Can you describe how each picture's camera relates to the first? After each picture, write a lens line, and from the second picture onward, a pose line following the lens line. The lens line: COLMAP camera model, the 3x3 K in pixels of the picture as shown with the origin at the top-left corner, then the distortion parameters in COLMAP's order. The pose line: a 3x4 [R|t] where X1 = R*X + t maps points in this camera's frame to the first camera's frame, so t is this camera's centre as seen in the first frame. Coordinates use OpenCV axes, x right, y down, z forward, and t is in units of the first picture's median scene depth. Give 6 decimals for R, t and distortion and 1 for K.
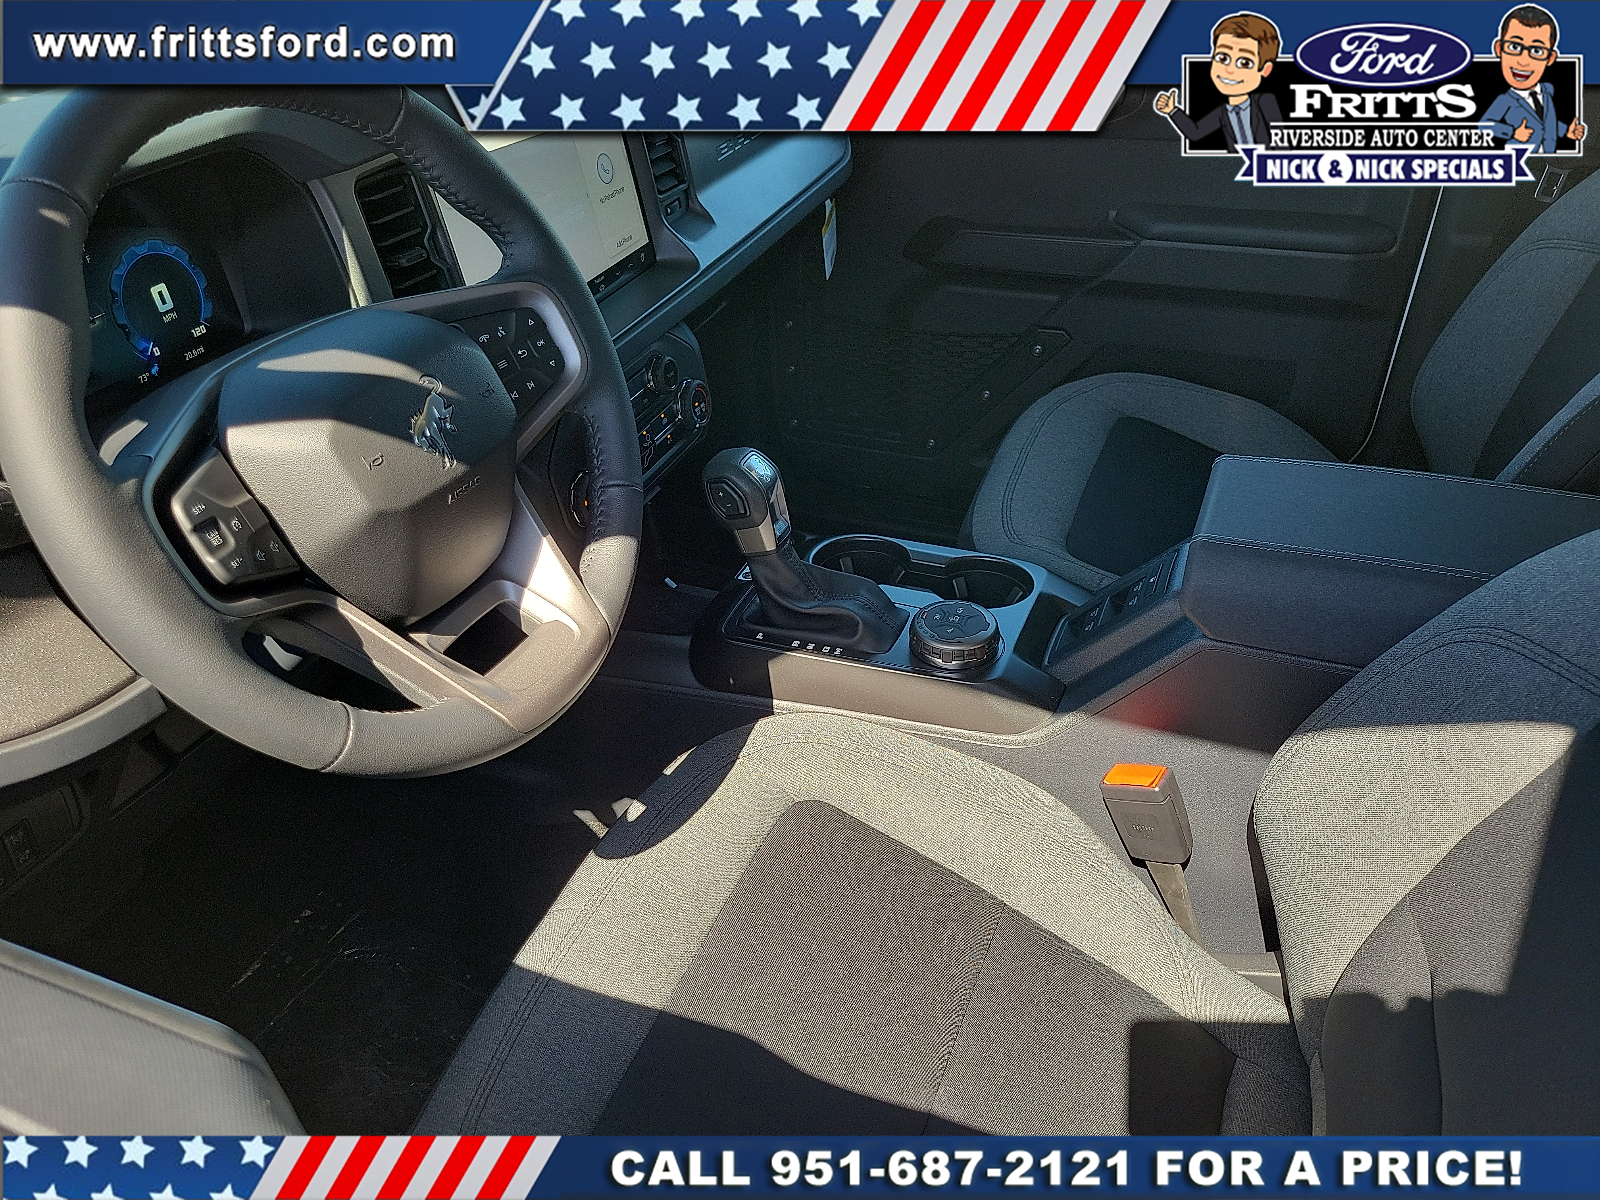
lens RADIAL K [[1252.2, 0, 773.5], [0, 1252.2, 599.8], [0, 0, 1]] dist [0.005654, 0.002467]
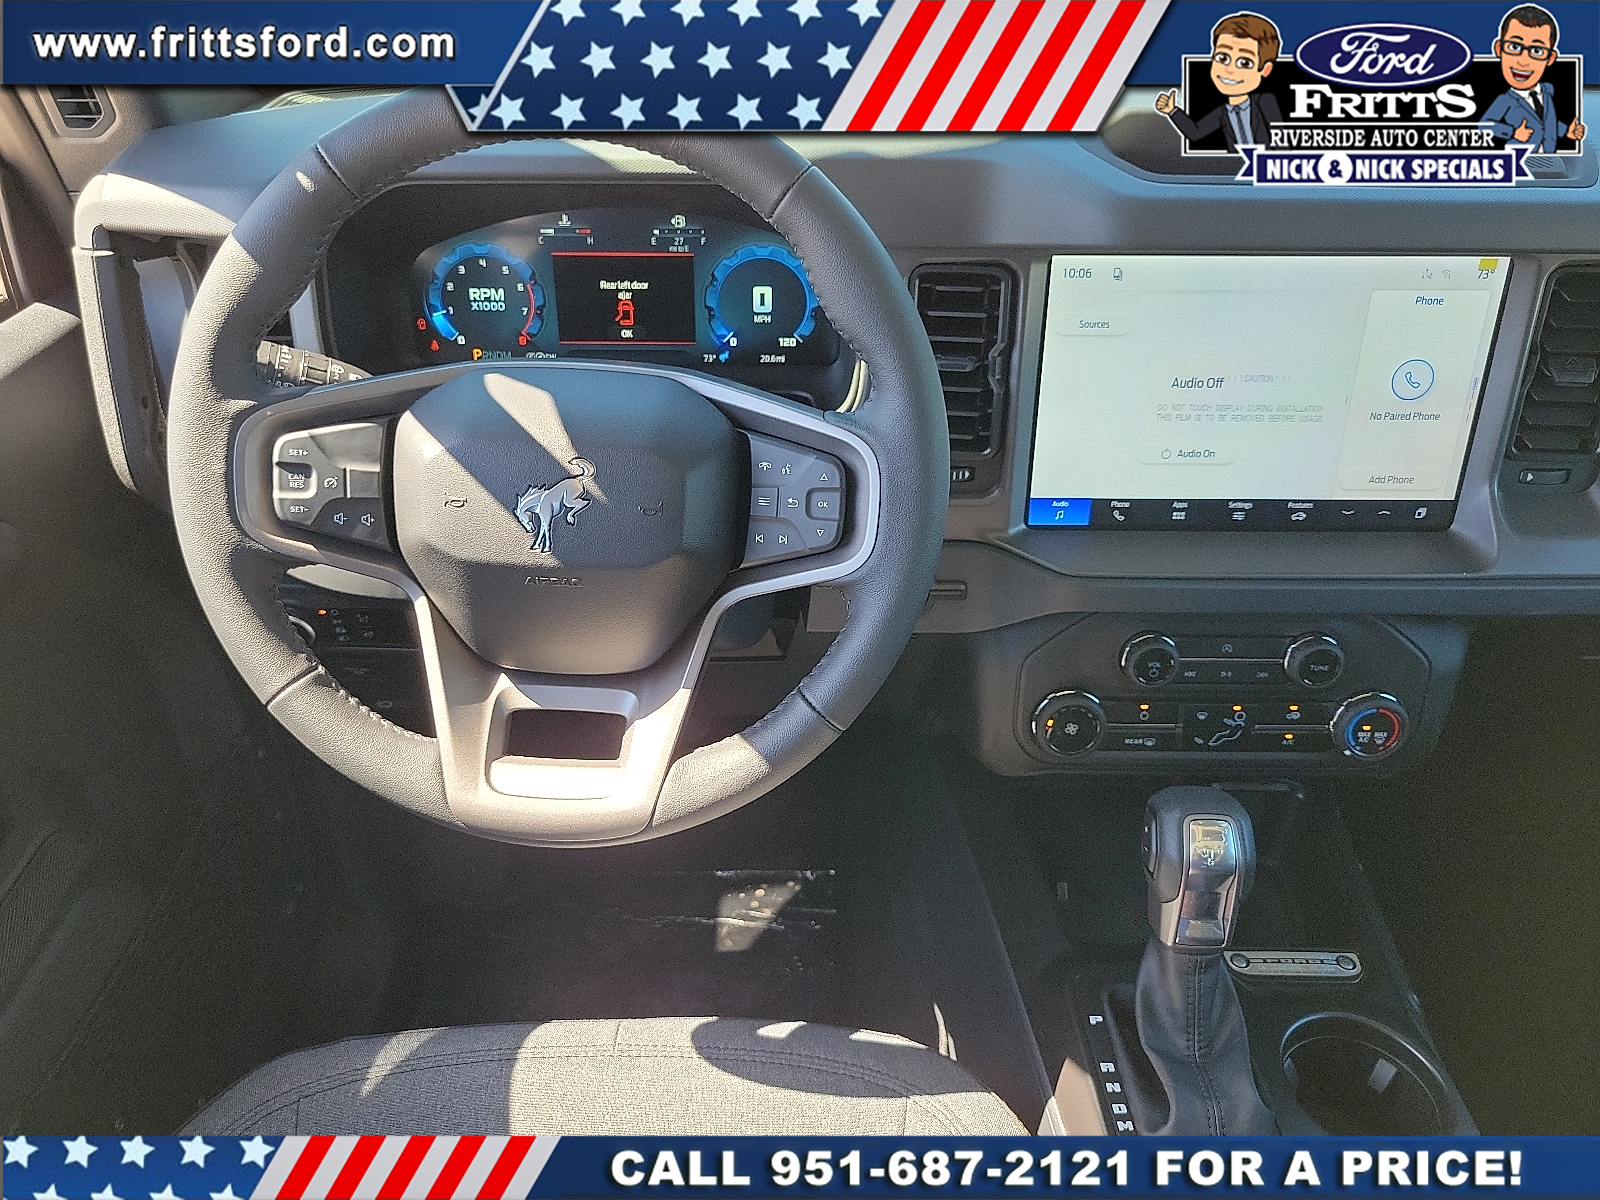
lens RADIAL K [[1252.2, 0, 773.5], [0, 1252.2, 599.8], [0, 0, 1]] dist [0.005654, 0.002467]
pose [[0.371280, 0.532479, -0.760669, 0.427737], [-0.518491, 0.798499, 0.305887, -0.362282], [0.770272, 0.280831, 0.572552, 0.487231]]
